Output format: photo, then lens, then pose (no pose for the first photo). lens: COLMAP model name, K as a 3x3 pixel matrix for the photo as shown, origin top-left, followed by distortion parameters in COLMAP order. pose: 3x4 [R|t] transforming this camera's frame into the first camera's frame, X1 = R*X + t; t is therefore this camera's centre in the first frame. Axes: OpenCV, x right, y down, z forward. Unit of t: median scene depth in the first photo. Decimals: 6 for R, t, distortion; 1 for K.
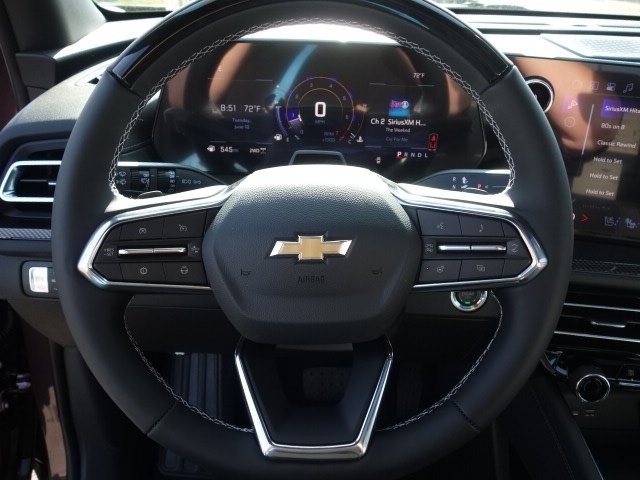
lens RADIAL K [[575.3, 0, 317.7], [0, 575.3, 237.9], [0, 0, 1]] dist [-0.006640, -0.000315]
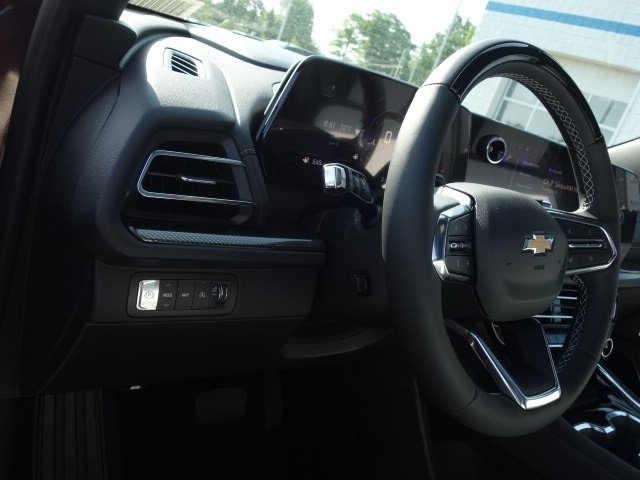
lens RADIAL K [[575.3, 0, 320.4], [0, 575.3, 238.2], [0, 0, 1]] dist [-0.006640, -0.000315]
pose [[0.745114, 0.019619, 0.666649, -1.185260], [0.024202, 0.998114, -0.056424, 0.061142], [-0.666498, 0.058176, 0.743233, 0.307937]]
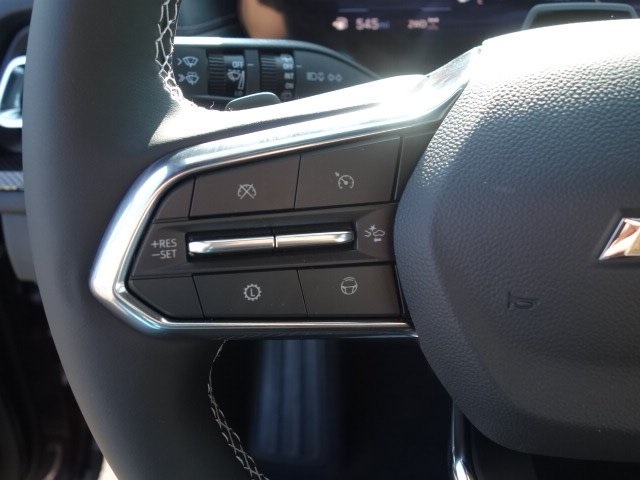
lens RADIAL K [[575.3, 0, 323.0], [0, 575.3, 235.2], [0, 0, 1]] dist [-0.006640, -0.000315]
pose [[0.993454, -0.005898, -0.114085, -0.193073], [0.020506, 0.991652, 0.127299, -0.028654], [0.112382, -0.128805, 0.985282, 0.571787]]
